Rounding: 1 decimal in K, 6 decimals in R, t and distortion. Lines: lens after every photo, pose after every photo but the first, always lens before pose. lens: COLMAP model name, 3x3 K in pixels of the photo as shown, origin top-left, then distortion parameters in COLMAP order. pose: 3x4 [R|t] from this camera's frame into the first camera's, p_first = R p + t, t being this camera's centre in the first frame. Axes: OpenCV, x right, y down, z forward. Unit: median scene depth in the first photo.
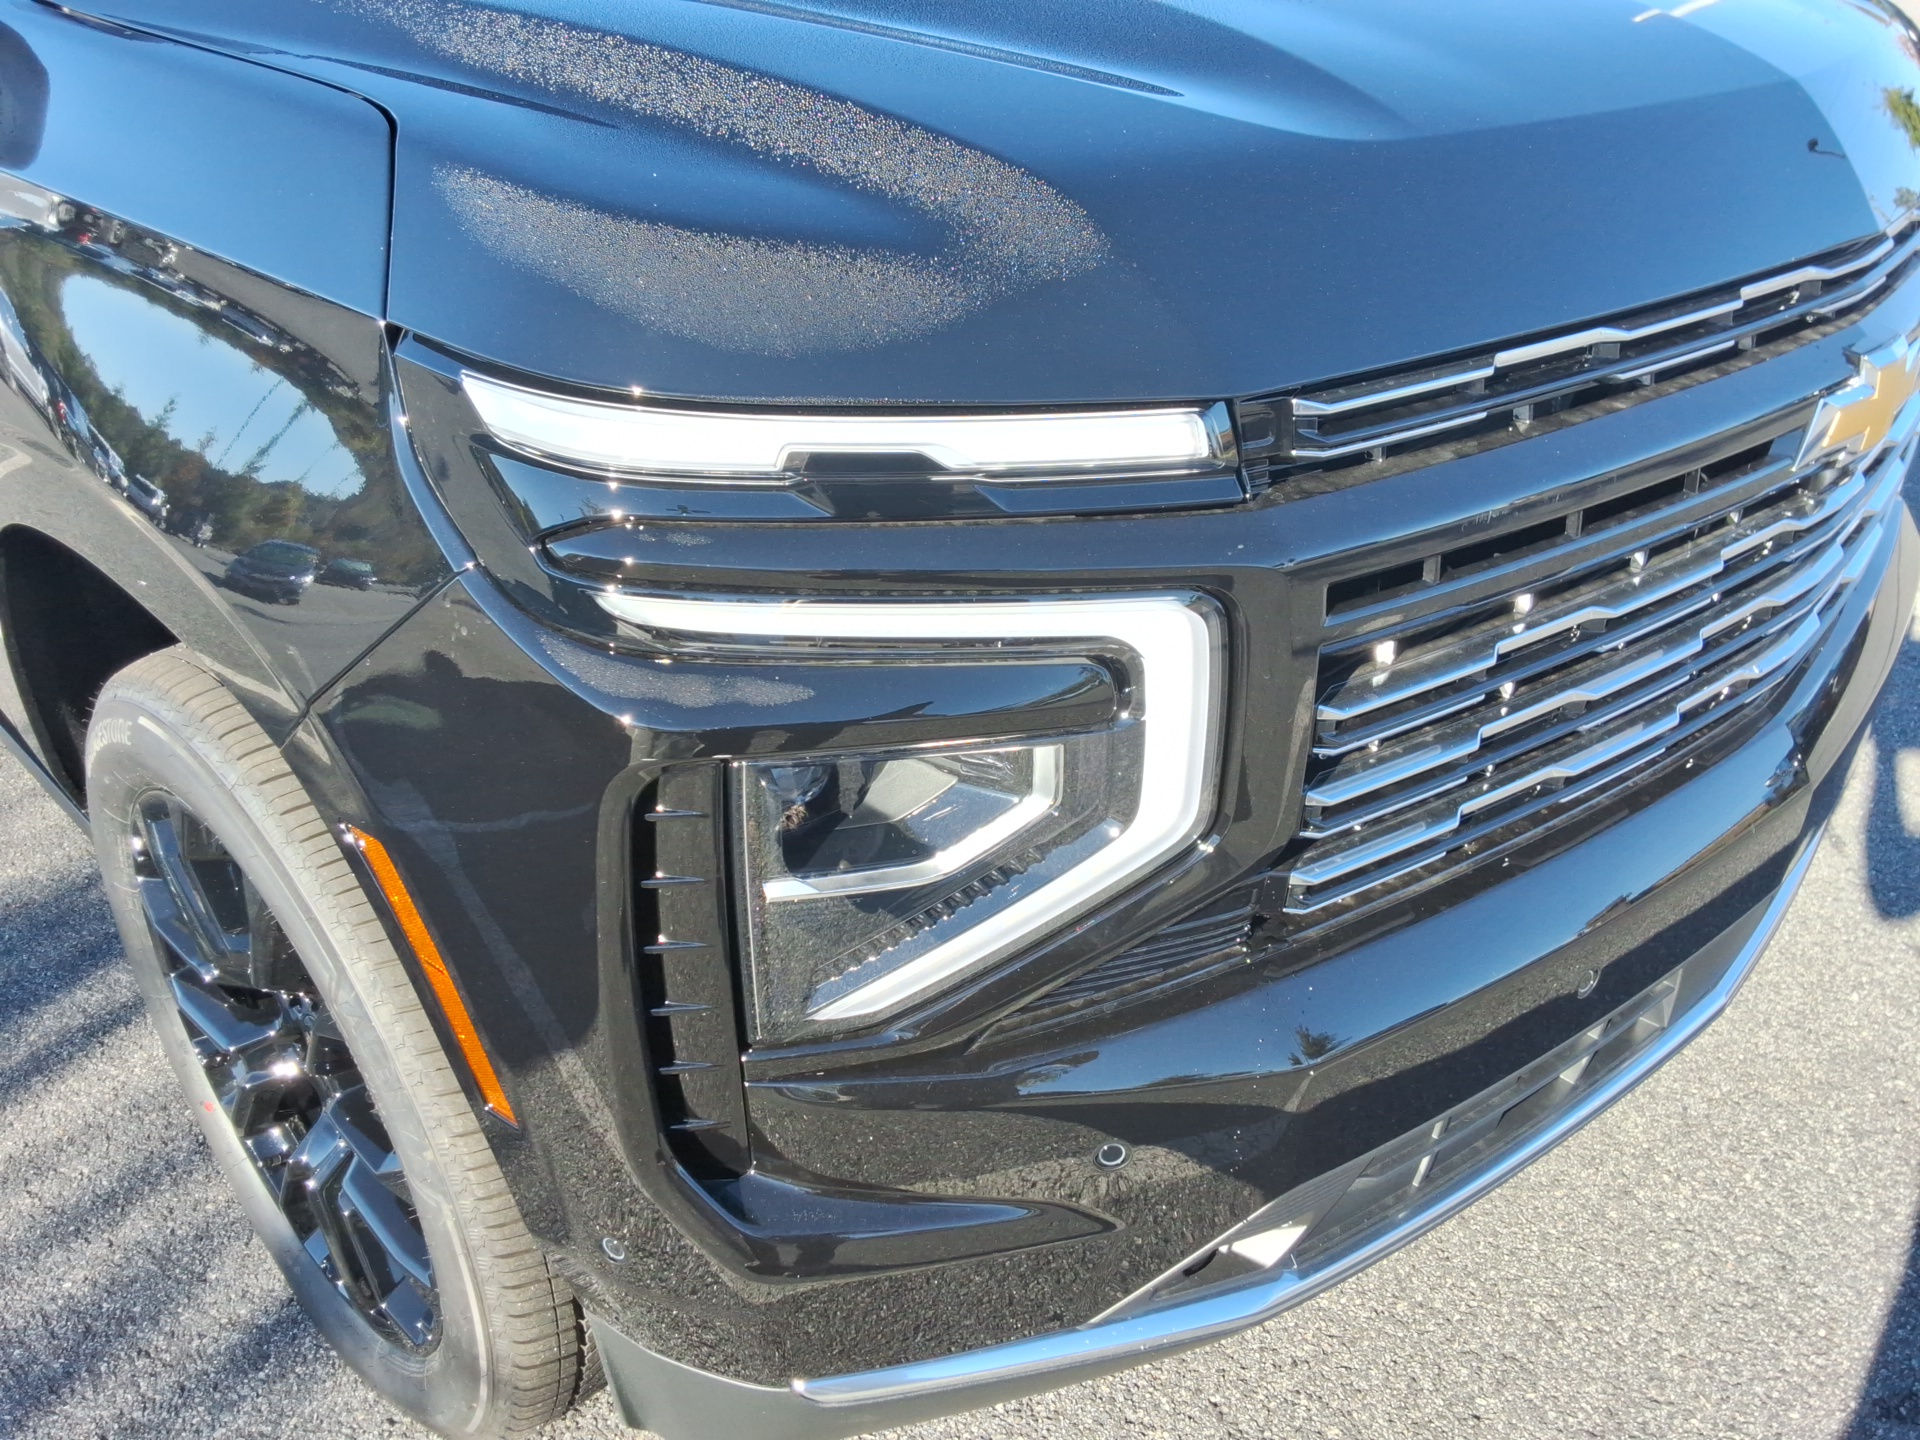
lens RADIAL K [[1560.6, 0, 959.6], [0, 1560.6, 720.8], [0, 0, 1]] dist [0.119179, -0.188152]
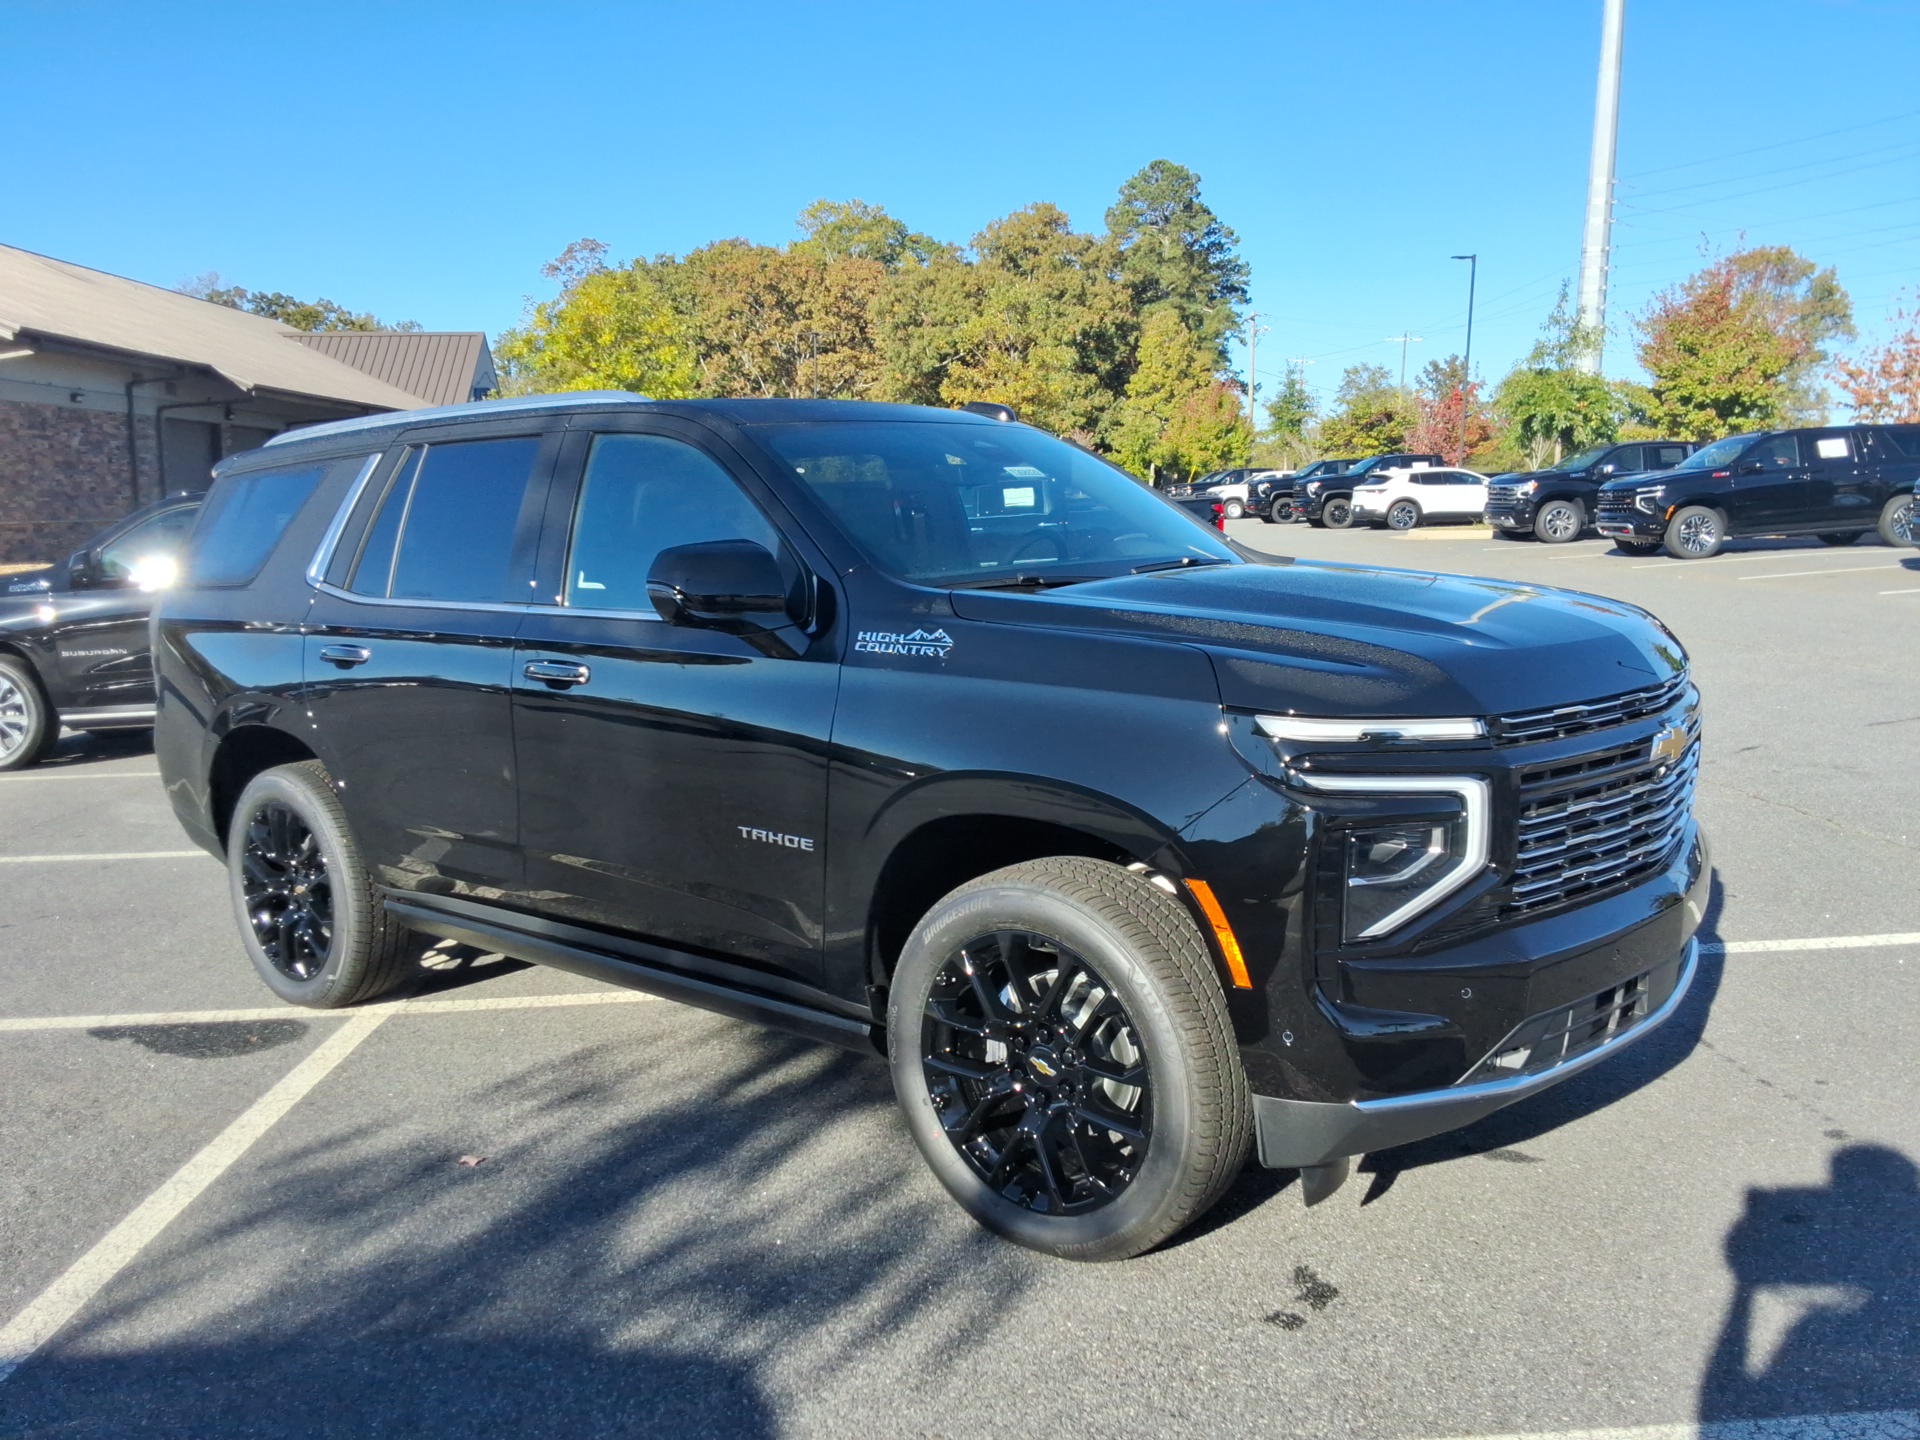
lens RADIAL K [[1560.6, 0, 955.2], [0, 1560.6, 719.5], [0, 0, 1]] dist [0.119179, -0.188152]
pose [[0.994842, -0.016371, 0.100106, -1.139703], [0.049711, 0.938938, -0.340478, 0.784717], [-0.088419, 0.343698, 0.934908, -1.787127]]
